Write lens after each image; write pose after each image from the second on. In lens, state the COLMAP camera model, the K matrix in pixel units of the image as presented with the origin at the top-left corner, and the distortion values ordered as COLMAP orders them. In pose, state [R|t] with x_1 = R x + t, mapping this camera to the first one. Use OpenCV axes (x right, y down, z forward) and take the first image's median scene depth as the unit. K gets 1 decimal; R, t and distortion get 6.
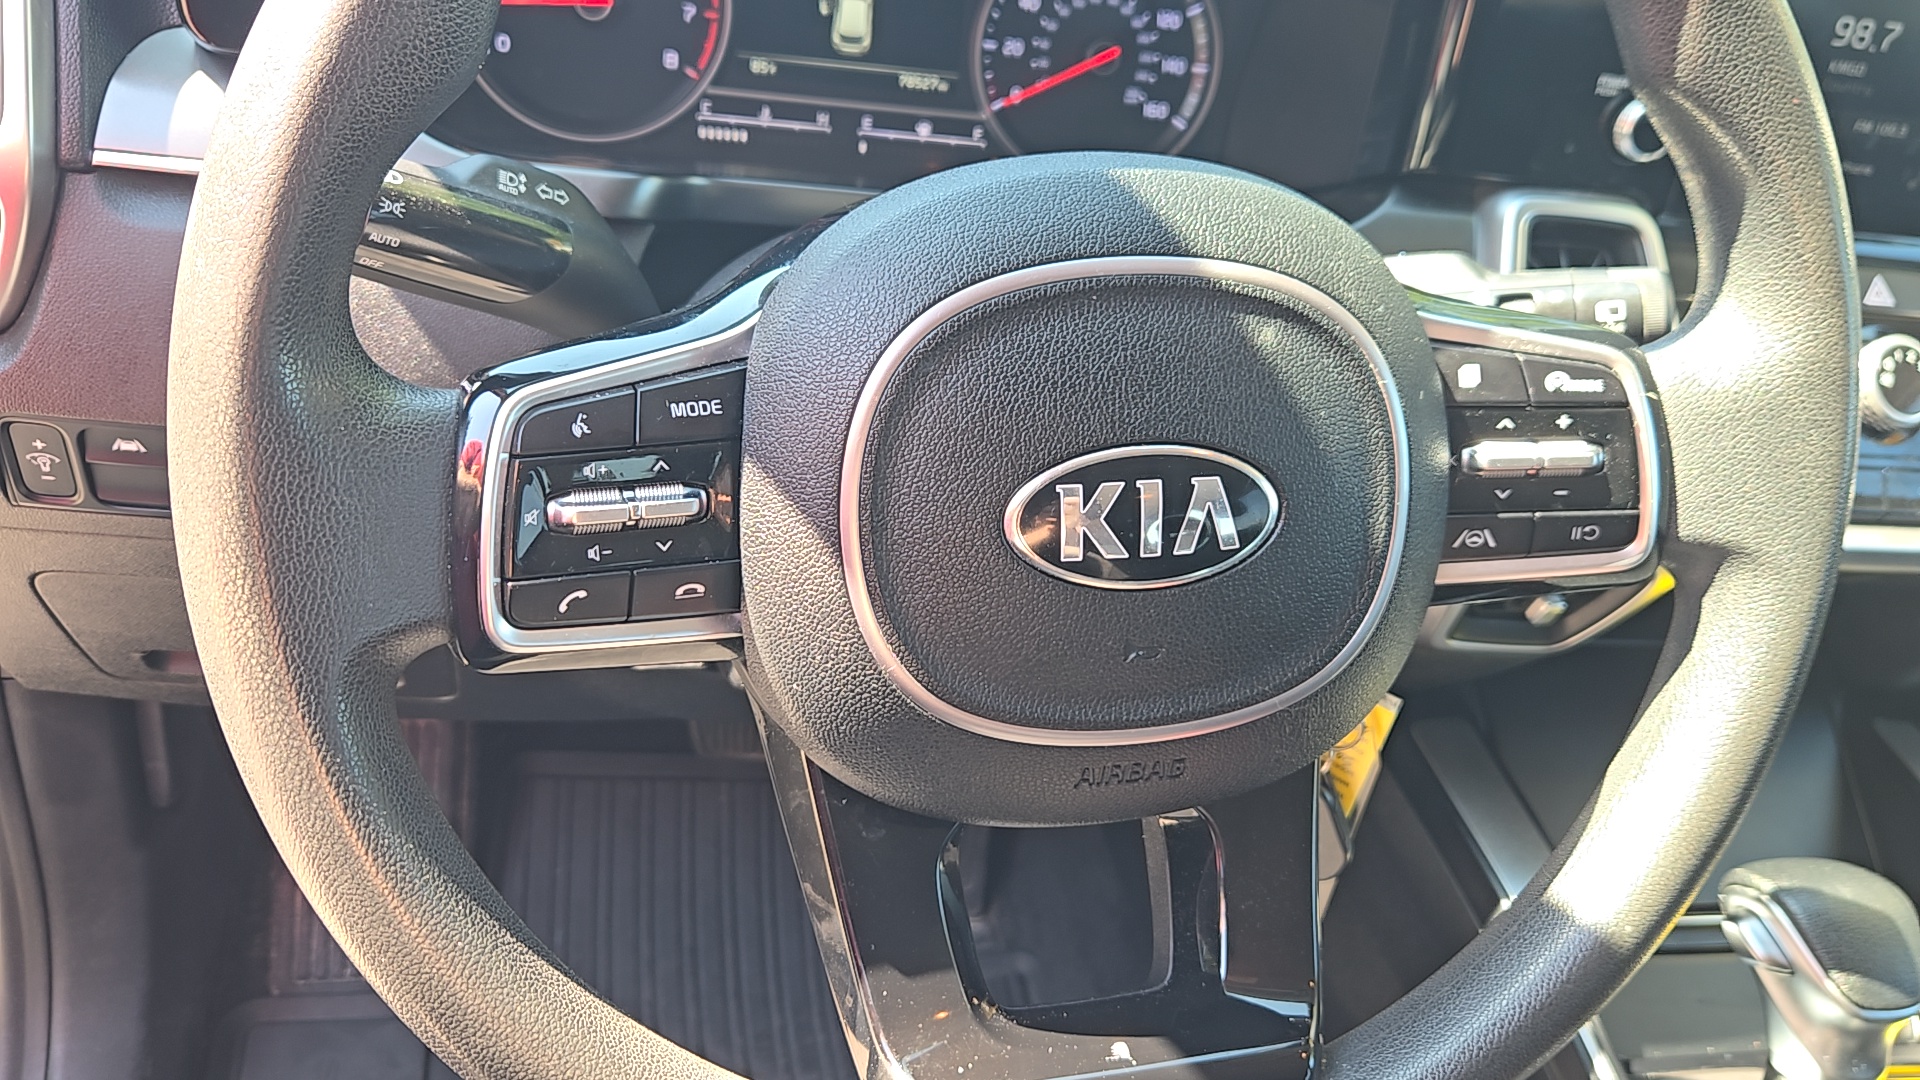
lens RADIAL K [[1635.7, 0, 956.5], [0, 1635.7, 531.6], [0, 0, 1]] dist [-0.013423, 0.001414]
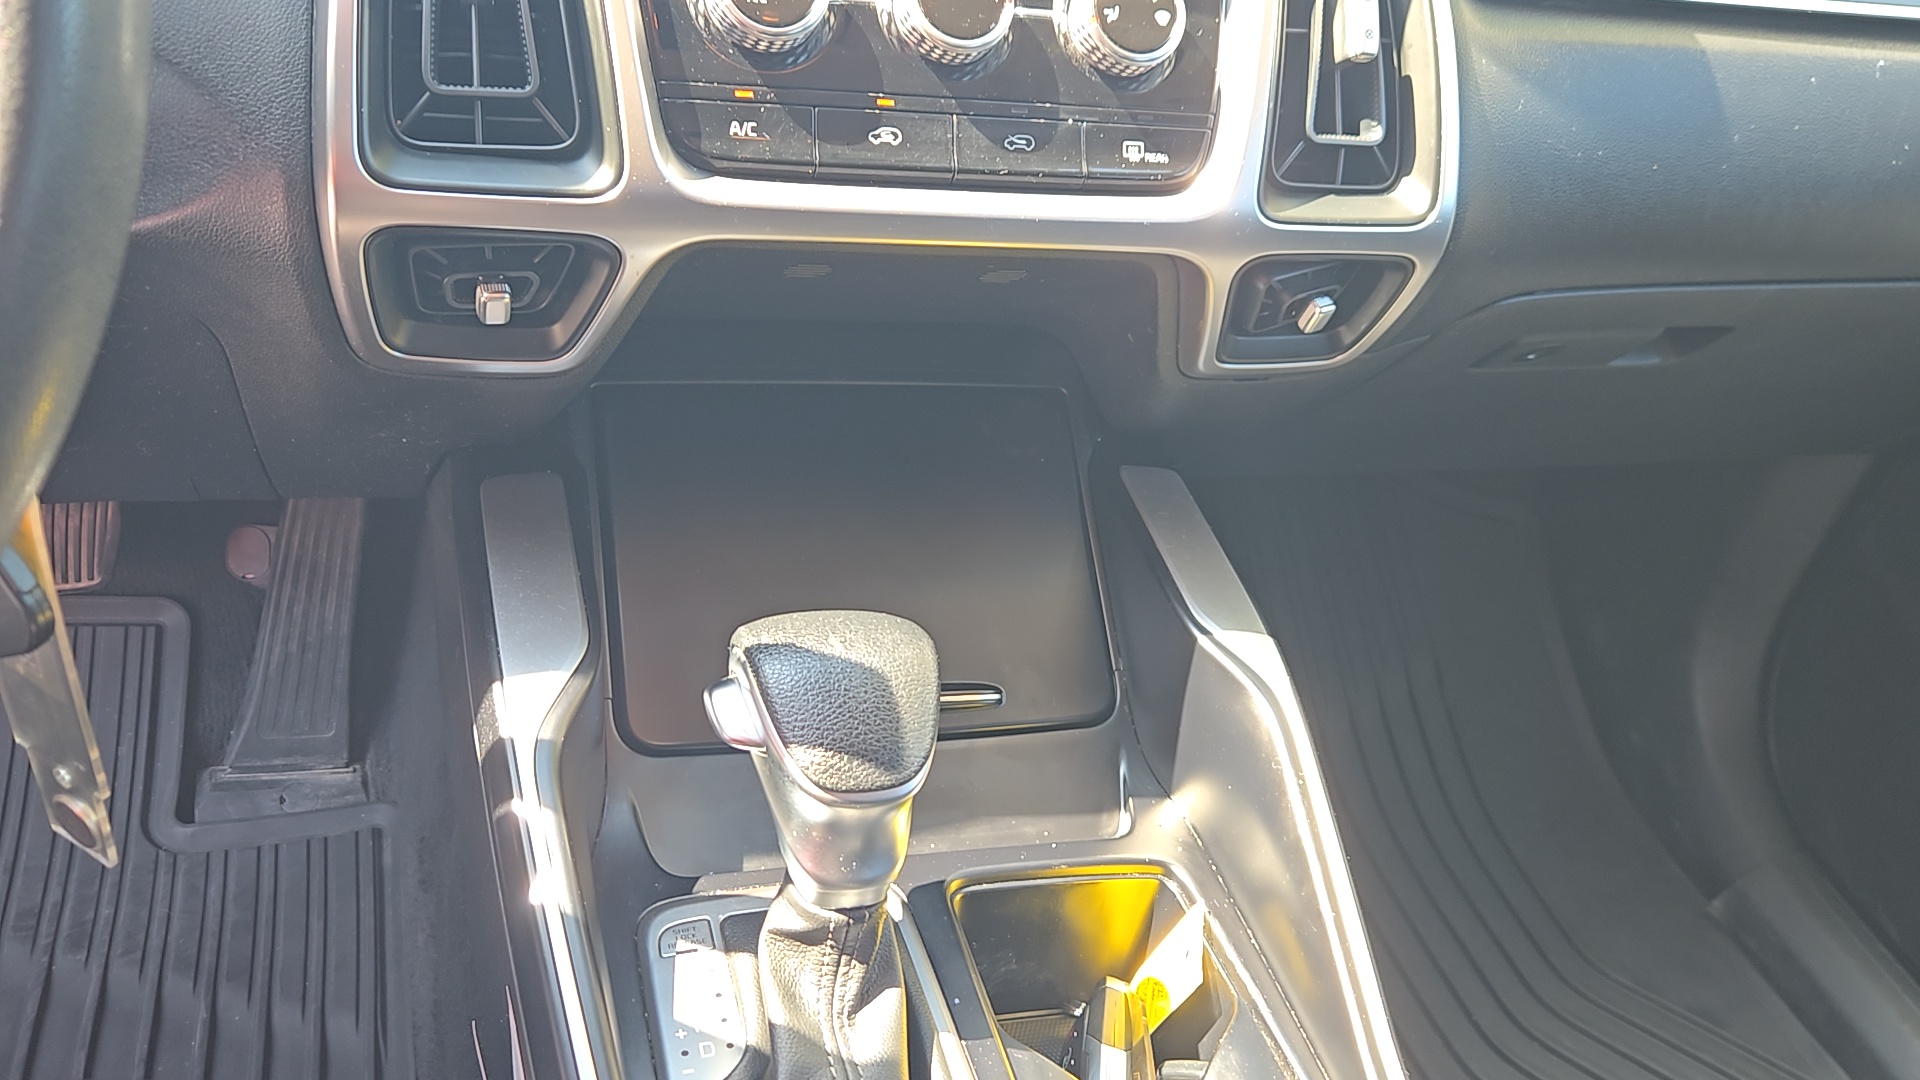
lens RADIAL K [[1619.1, 0, 953.3], [0, 1619.1, 534.3], [0, 0, 1]] dist [0.005098, -0.003492]
pose [[0.996134, -0.041481, 0.077440, 0.827194], [0.035660, 0.996538, 0.075100, 0.171092], [-0.080287, -0.072048, 0.994164, 0.352228]]
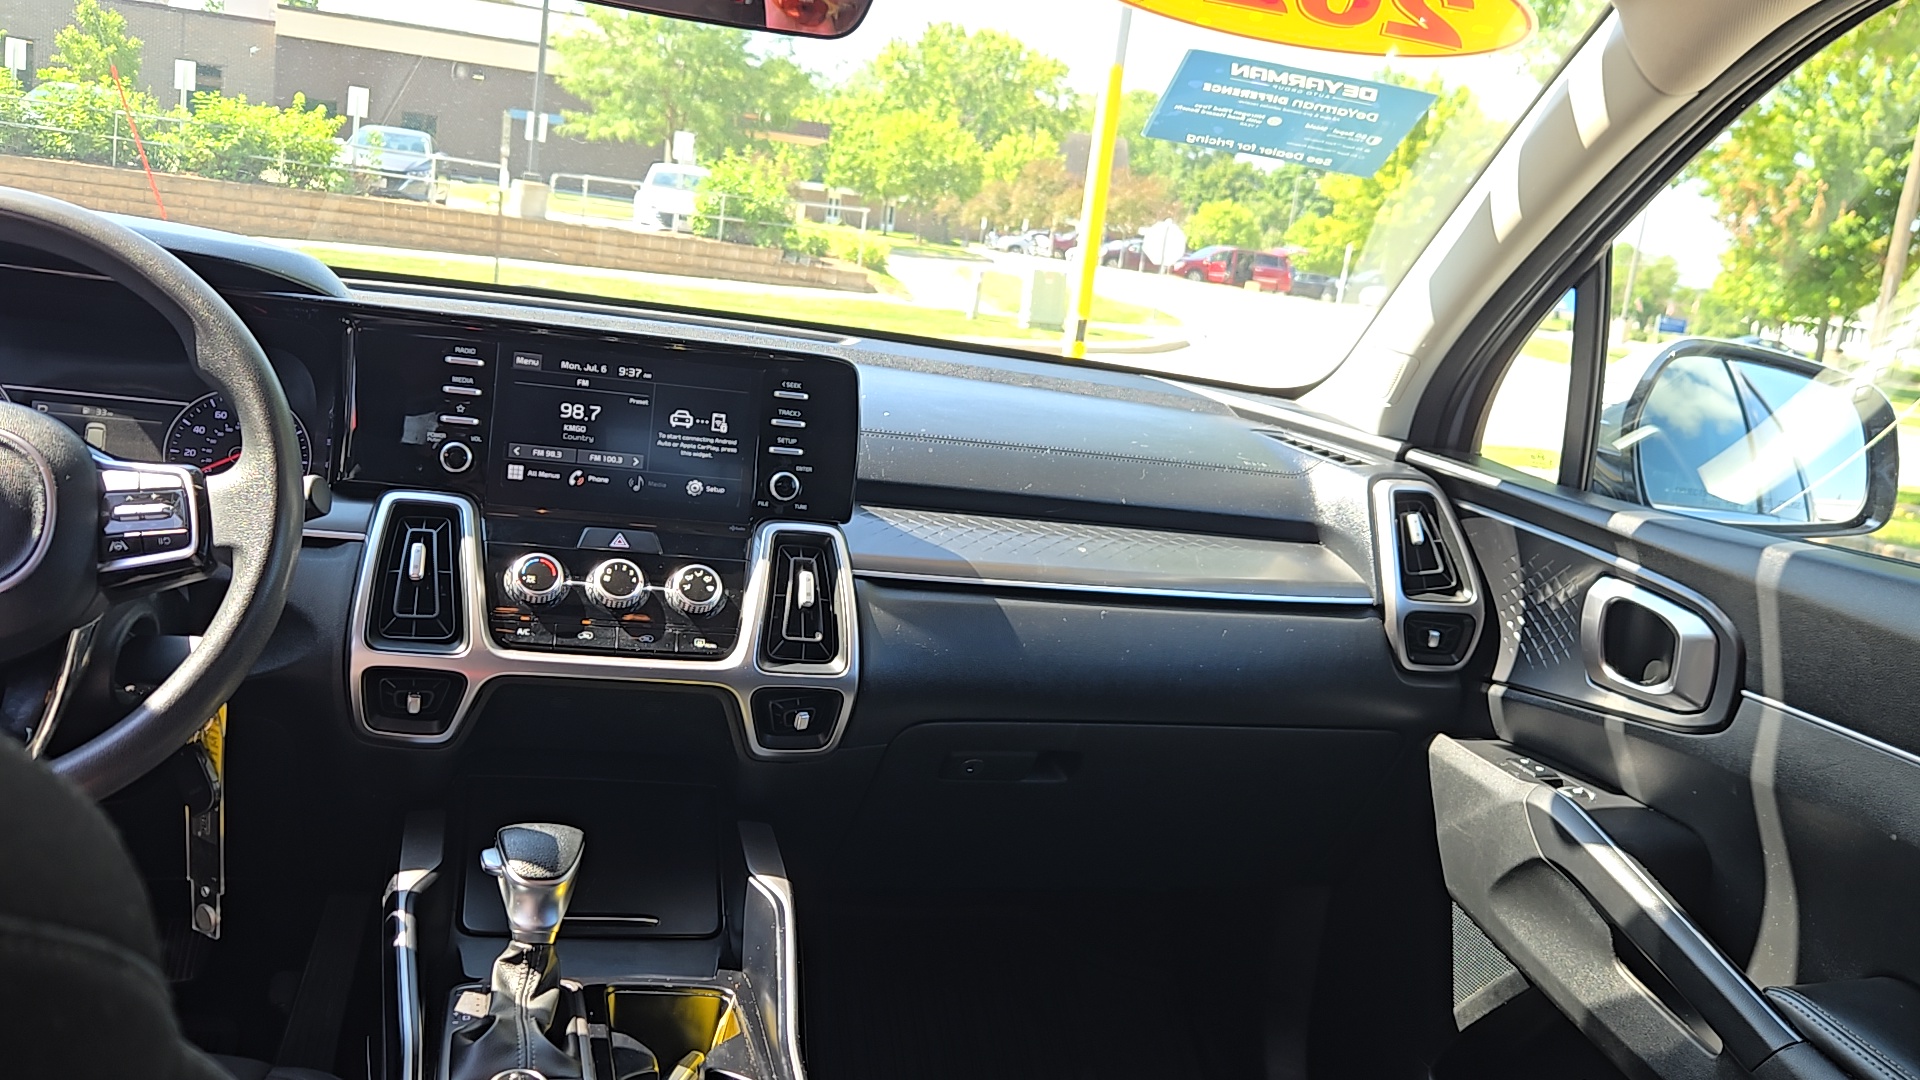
lens RADIAL K [[1610.9, 0, 944.3], [0, 1610.9, 534.2], [0, 0, 1]] dist [0.018242, 0.005544]
pose [[0.997493, -0.046184, 0.053609, 1.400764], [0.063200, 0.922222, -0.381461, 0.972005], [-0.031822, 0.383892, 0.922829, -1.239397]]
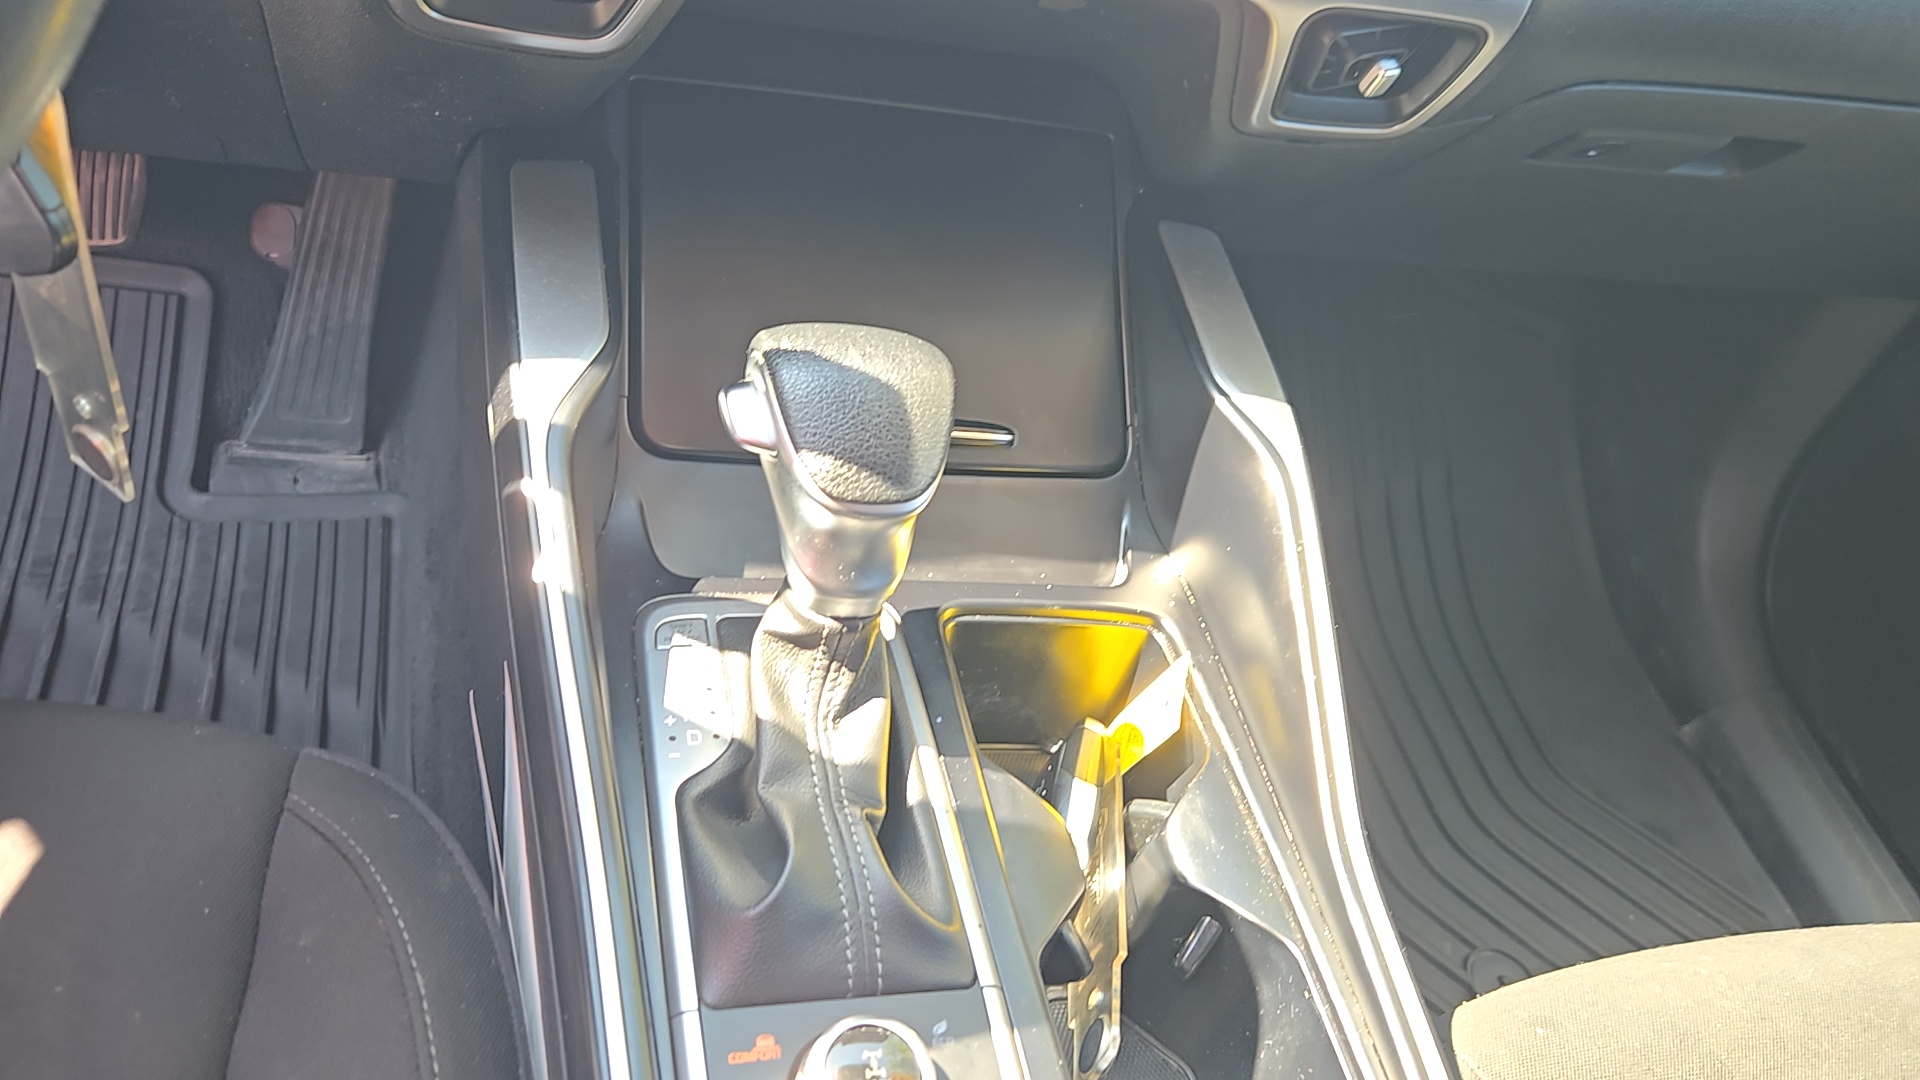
lens RADIAL K [[1619.1, 0, 953.3], [0, 1619.1, 534.3], [0, 0, 1]] dist [0.005098, -0.003492]
pose [[0.996294, 0.051866, 0.068615, 0.827088], [-0.065394, 0.974957, 0.212562, 0.207410], [-0.055872, -0.216261, 0.974736, 0.345744]]
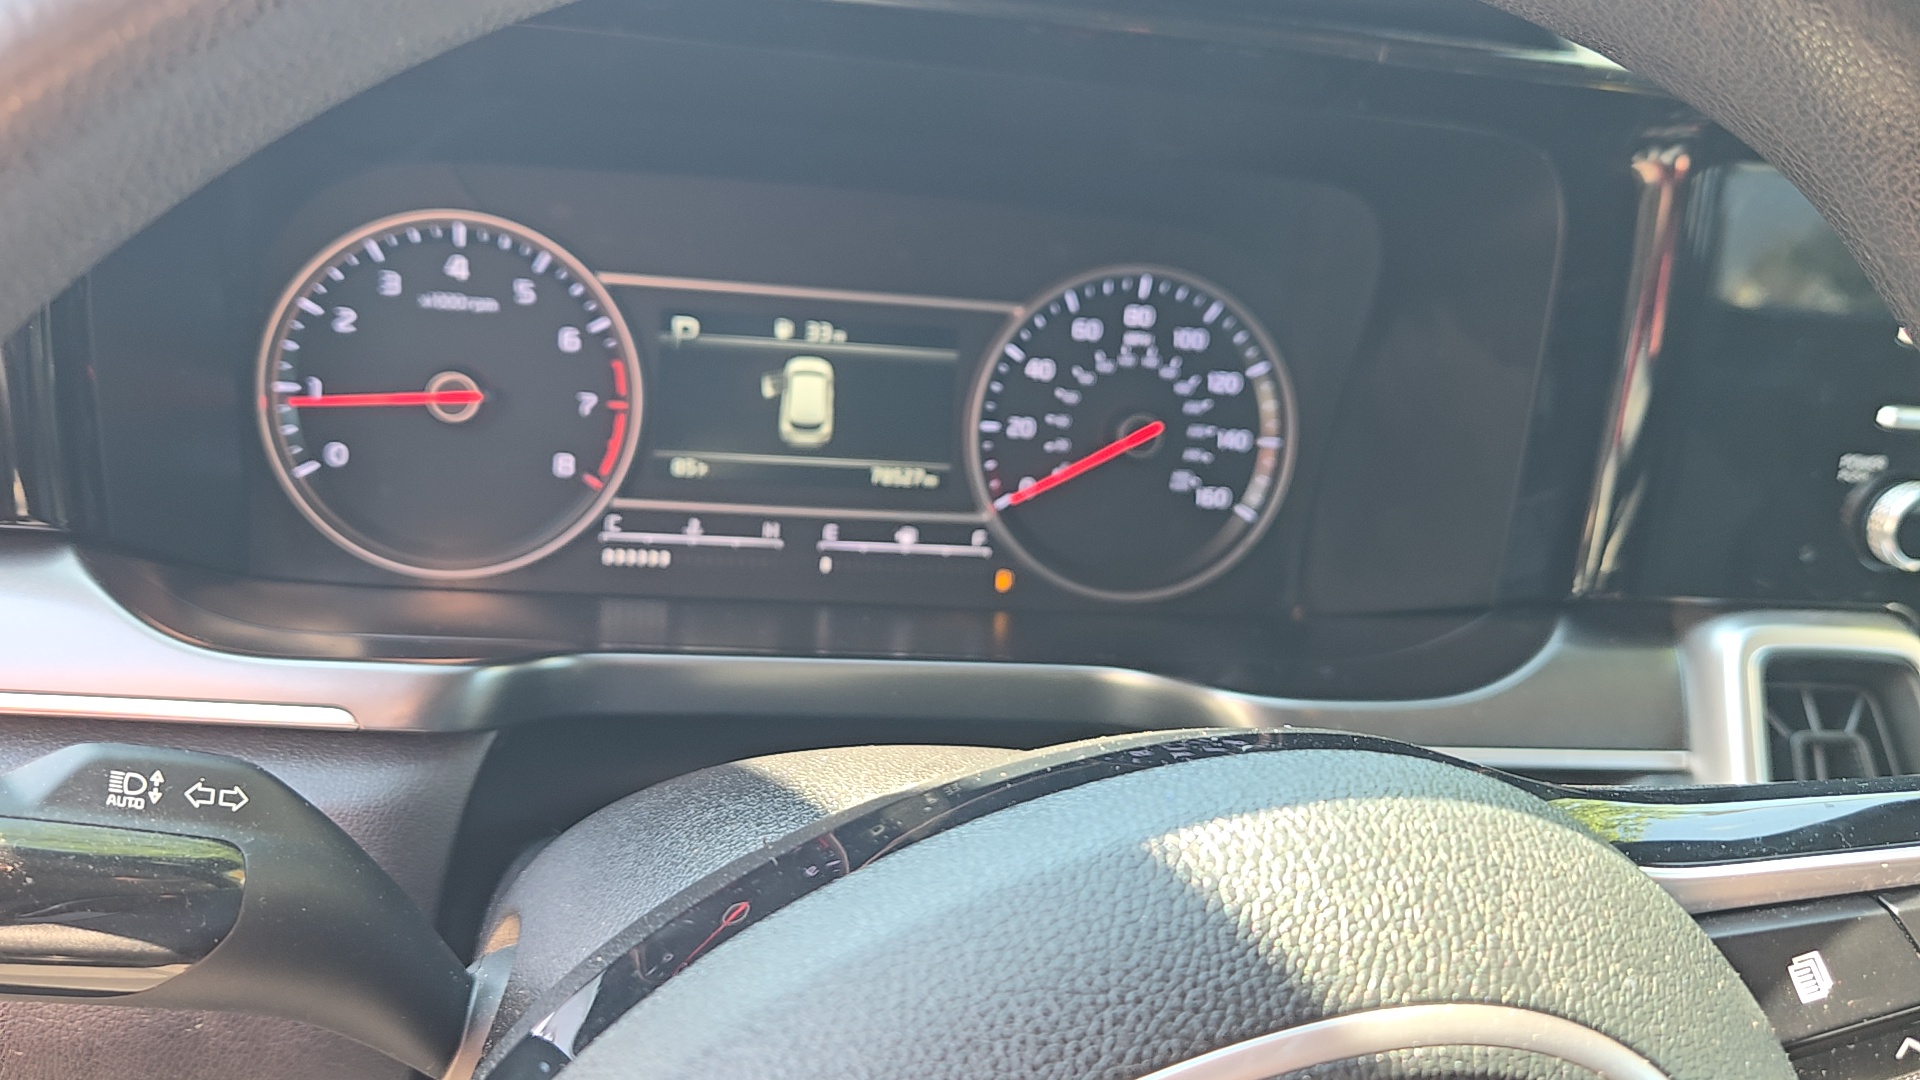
lens RADIAL K [[1635.7, 0, 956.5], [0, 1635.7, 531.6], [0, 0, 1]] dist [-0.013423, 0.001414]
pose [[0.998934, -0.033571, -0.031670, 0.047931], [0.027825, 0.985558, -0.167038, -0.215582], [0.036821, 0.165979, 0.985442, 0.453880]]
